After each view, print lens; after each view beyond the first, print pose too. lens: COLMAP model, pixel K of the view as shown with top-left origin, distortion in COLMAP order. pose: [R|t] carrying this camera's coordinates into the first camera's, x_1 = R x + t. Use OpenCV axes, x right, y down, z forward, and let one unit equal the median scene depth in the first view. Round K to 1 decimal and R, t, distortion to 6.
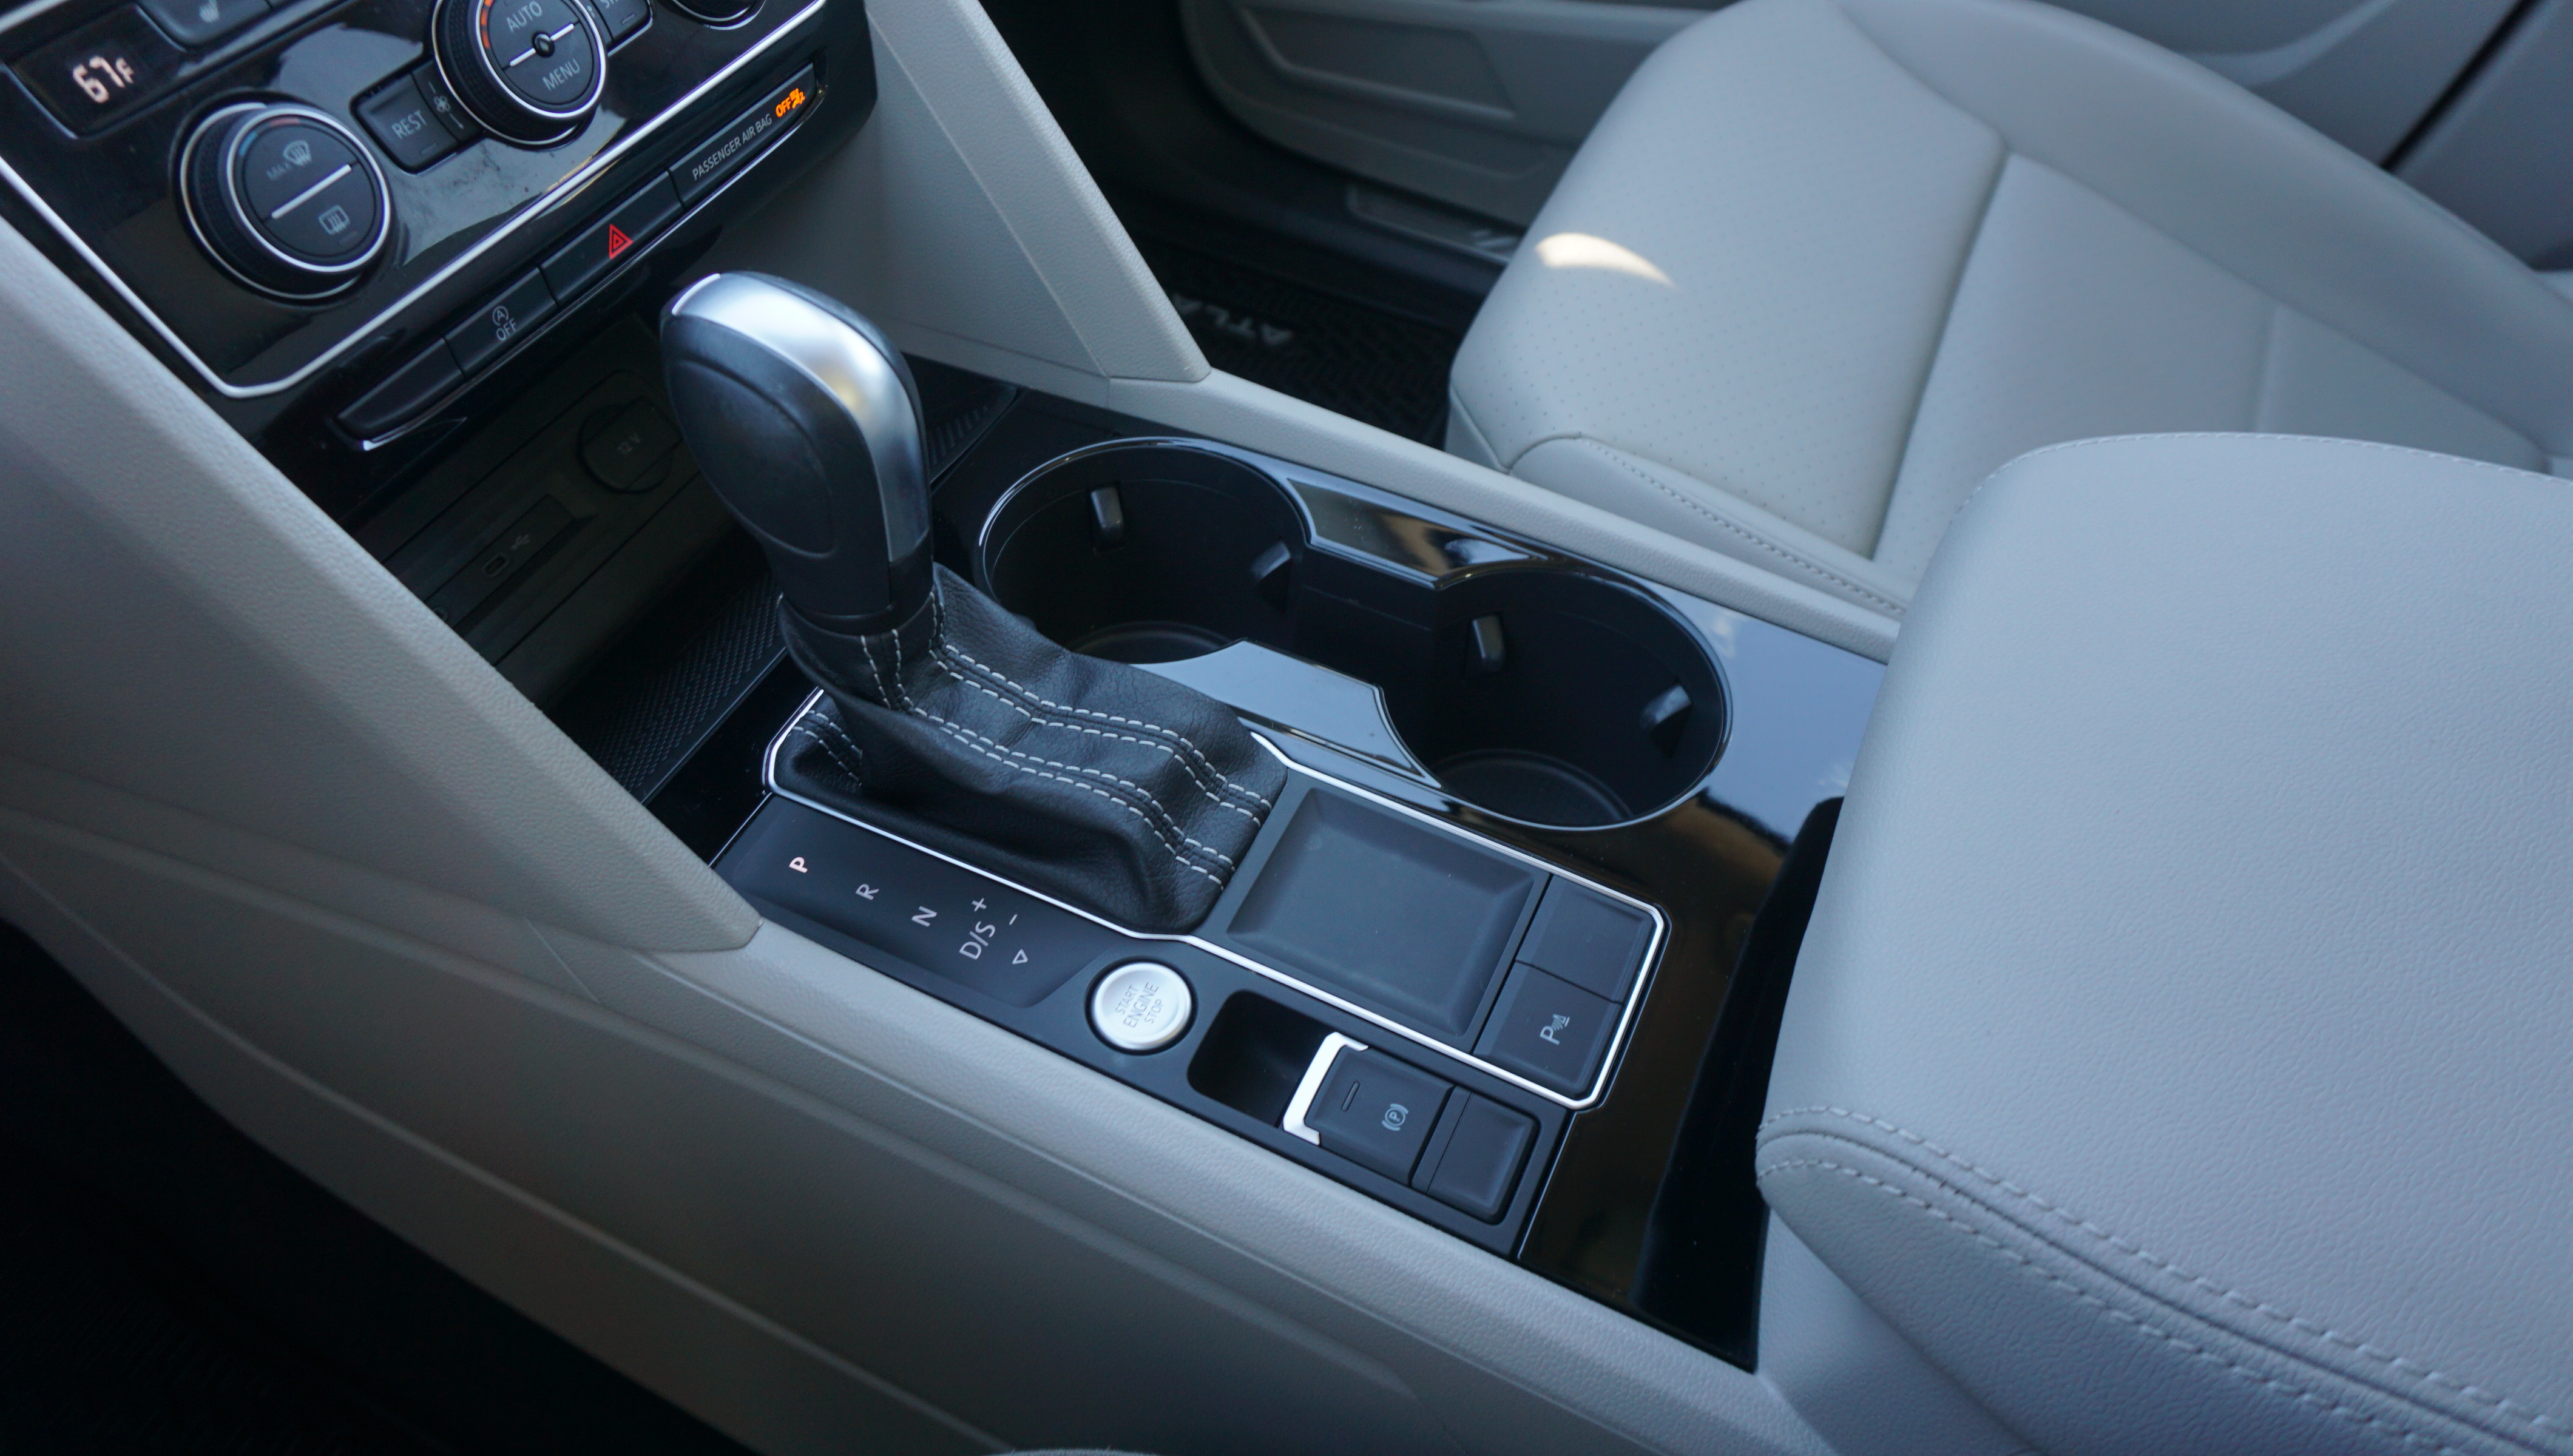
lens RADIAL K [[1720.0, 0, 1288.2], [0, 1720.0, 705.3], [0, 0, 1]] dist [-0.049355, 0.037379]
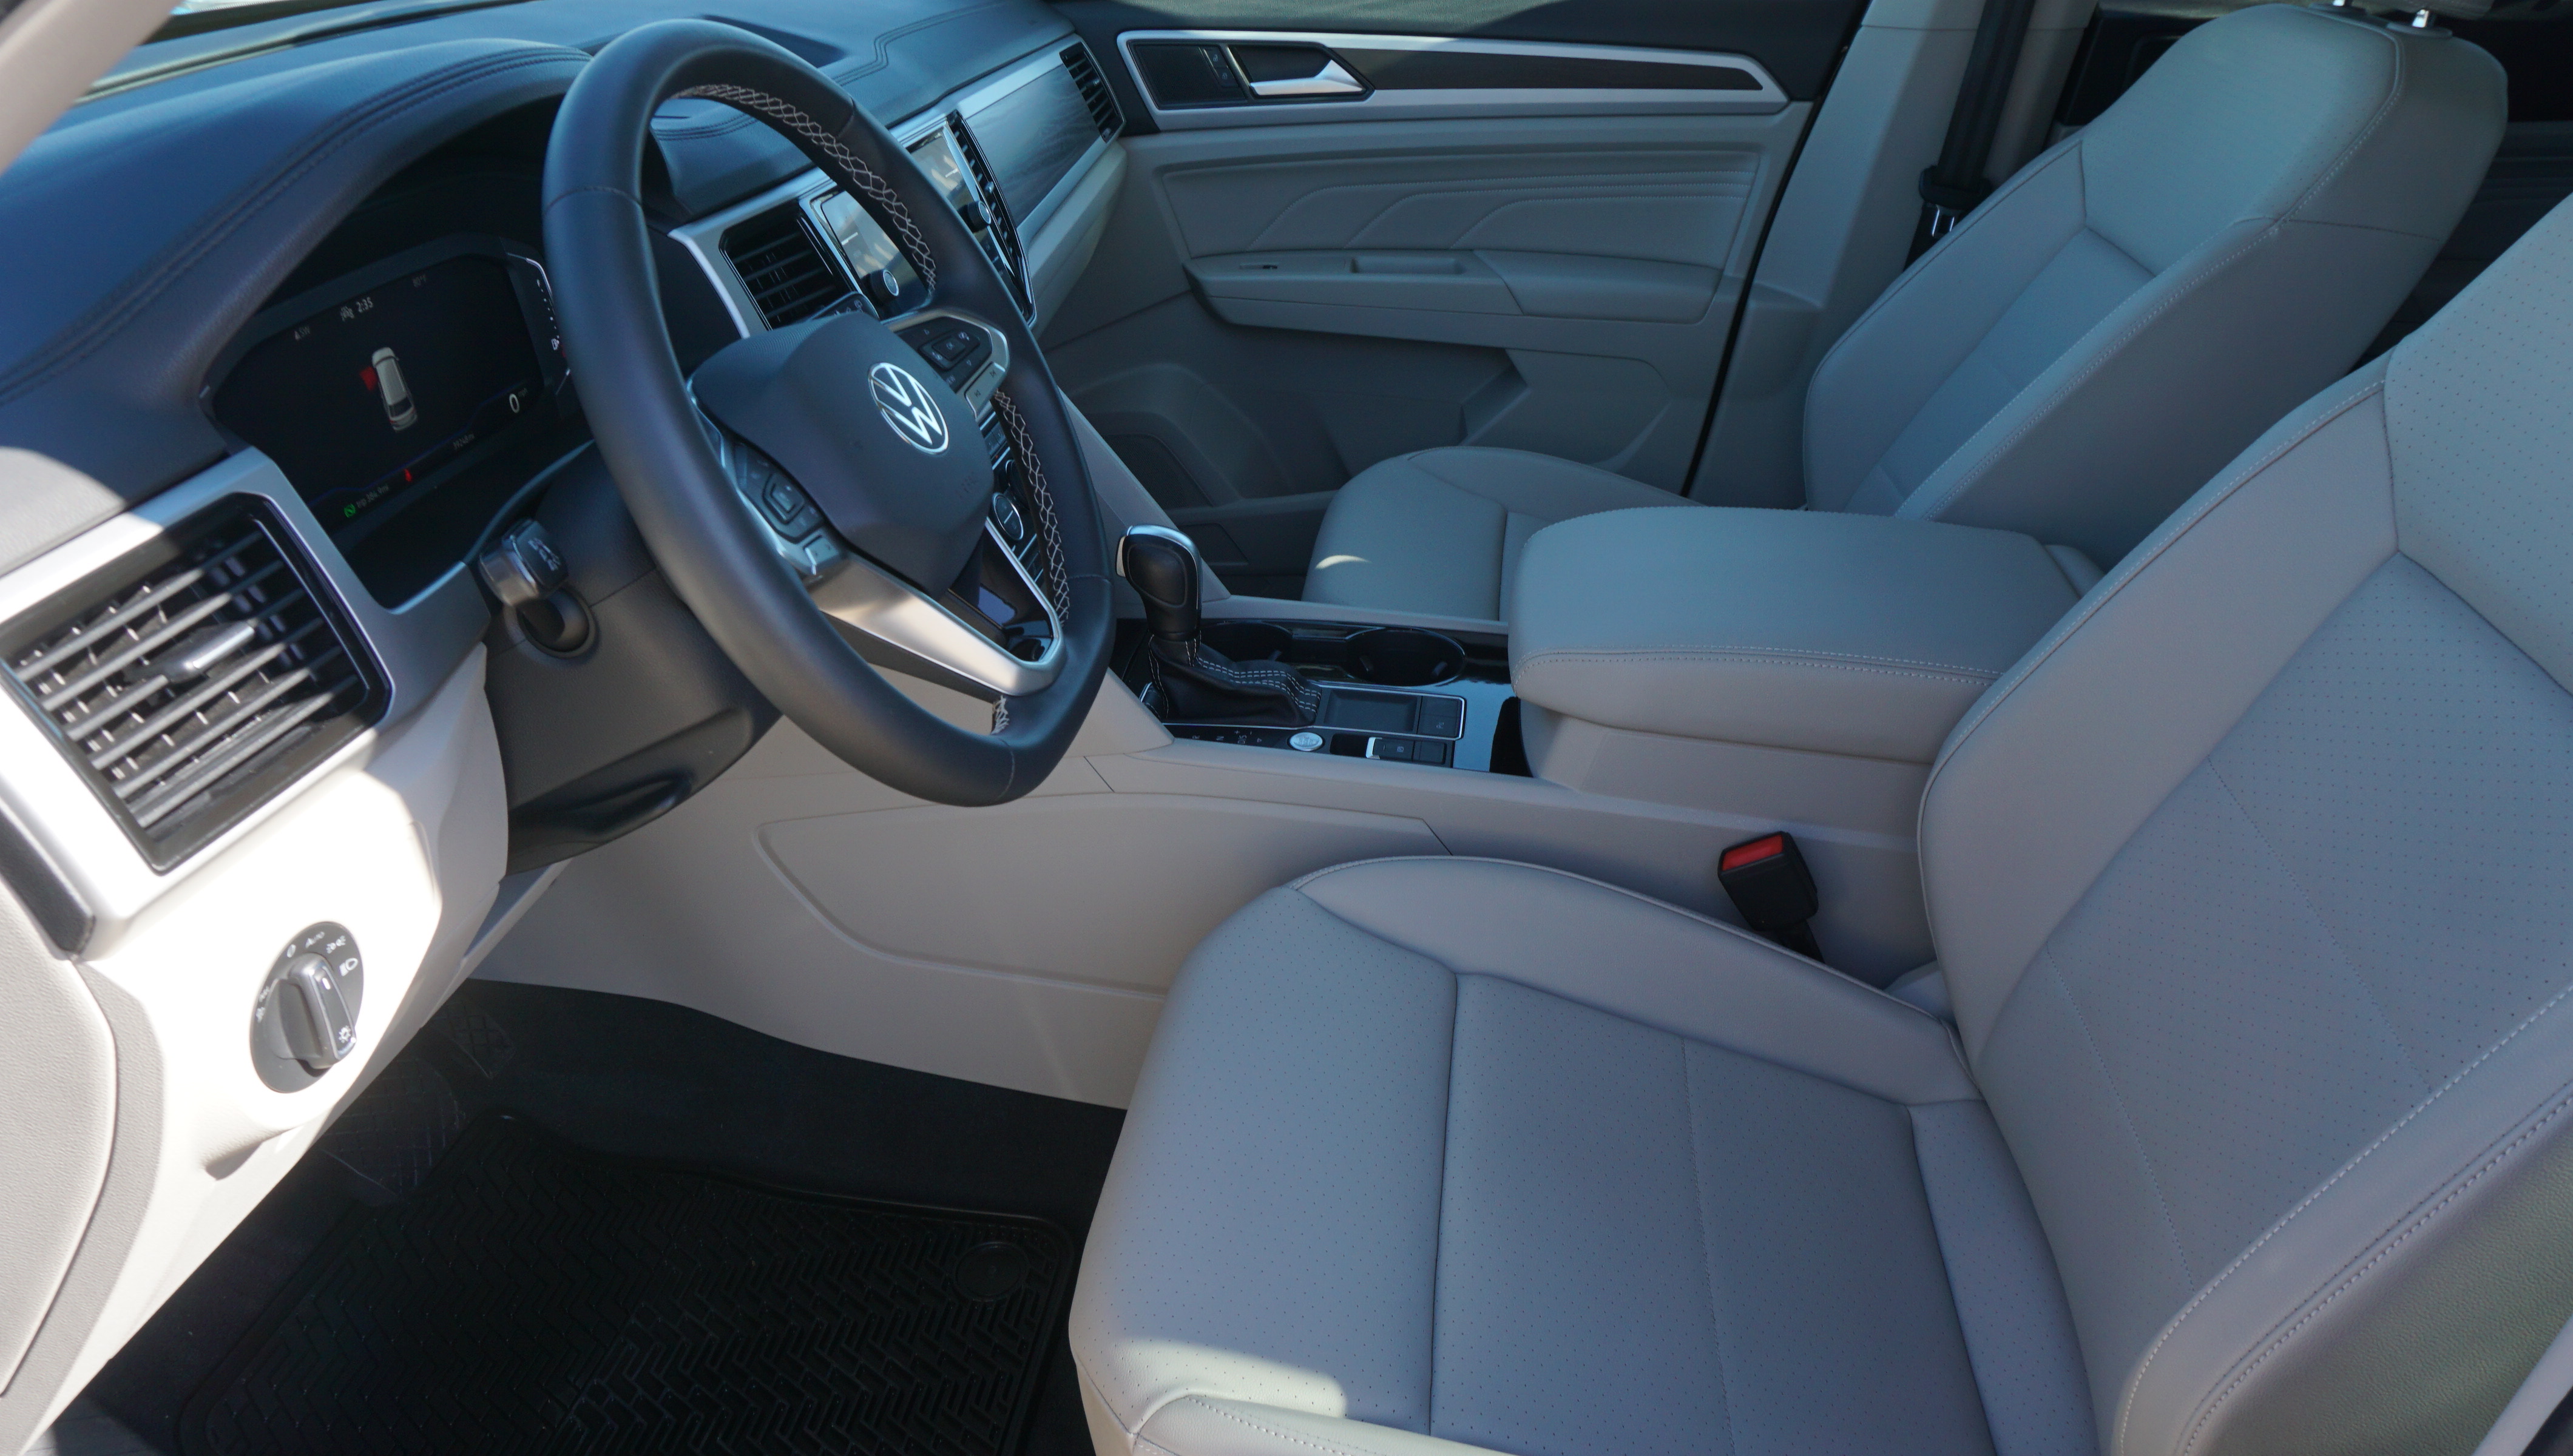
lens RADIAL K [[1720.0, 0, 1294.2], [0, 1720.0, 712.6], [0, 0, 1]] dist [-0.049355, 0.037379]
pose [[0.954709, -0.173111, 0.241998, -0.763519], [0.244055, 0.920845, -0.304107, 0.962449], [-0.170199, 0.349395, 0.921388, -1.623657]]
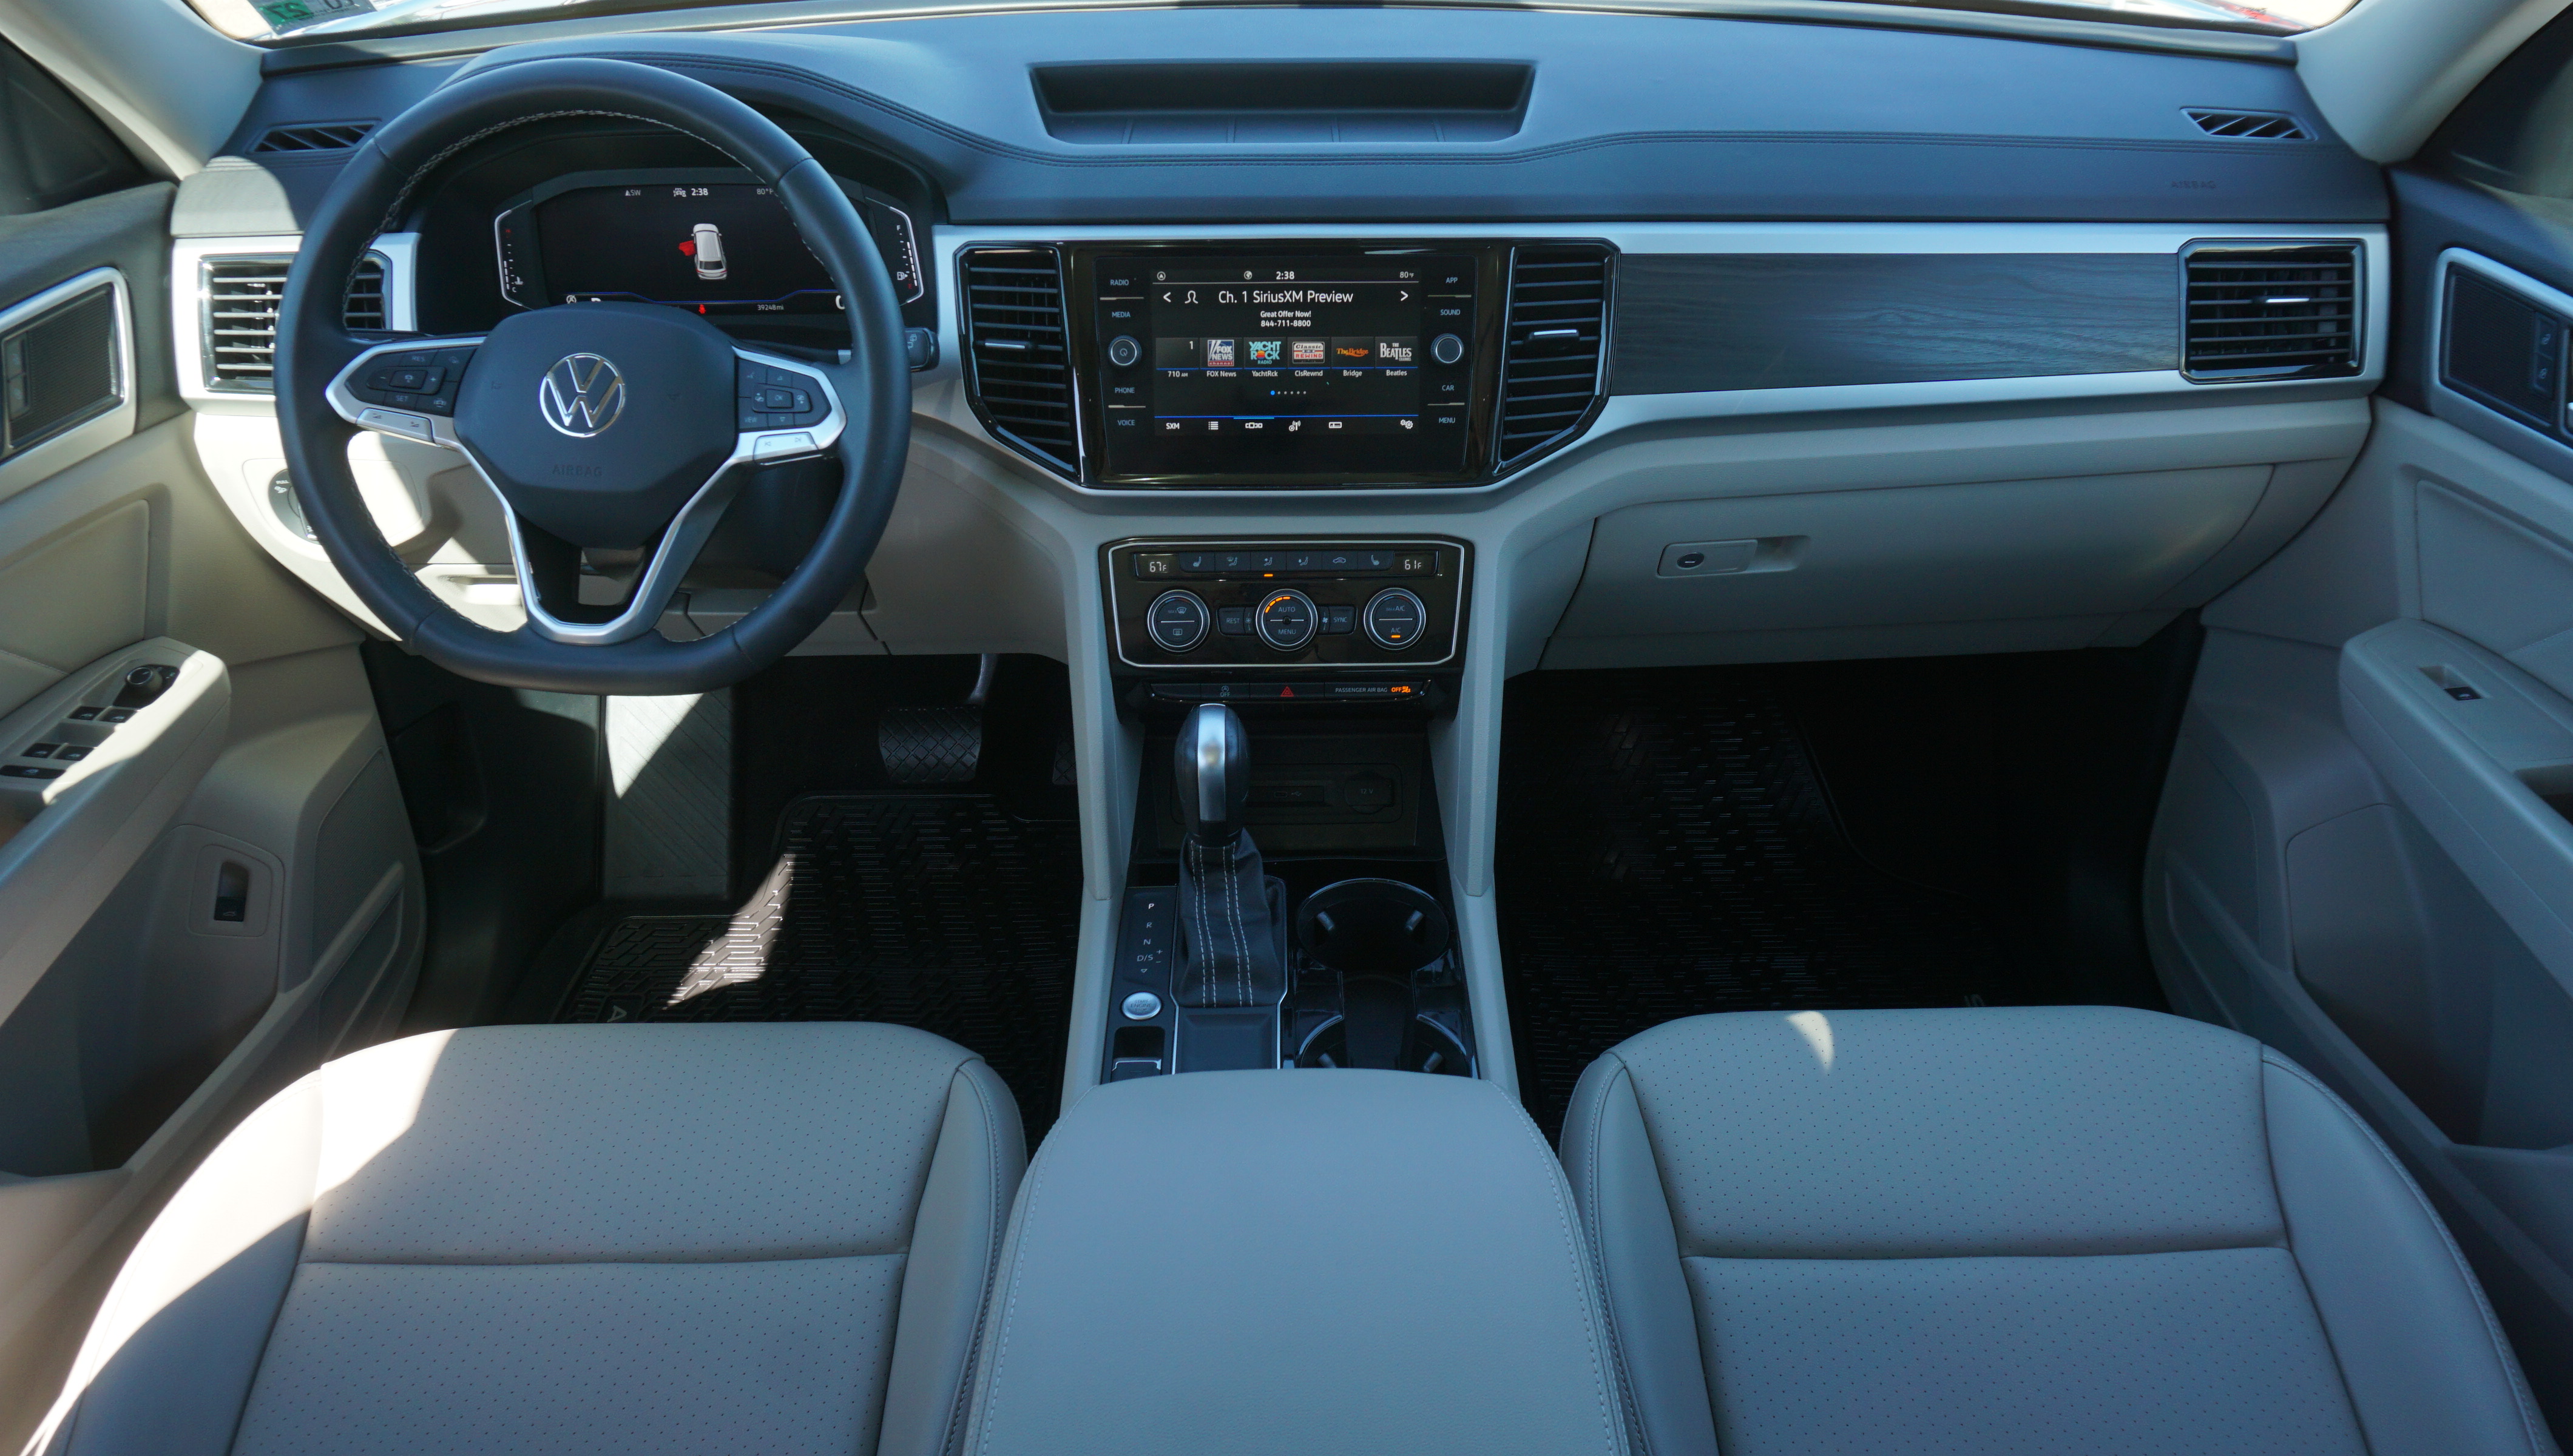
lens RADIAL K [[1720.0, 0, 1289.2], [0, 1720.0, 728.2], [0, 0, 1]] dist [-0.049355, 0.037379]
pose [[0.424900, 0.466771, -0.775619, 1.703655], [-0.662476, 0.744248, 0.084973, -0.468884], [0.616916, 0.477724, 0.625455, -0.620923]]
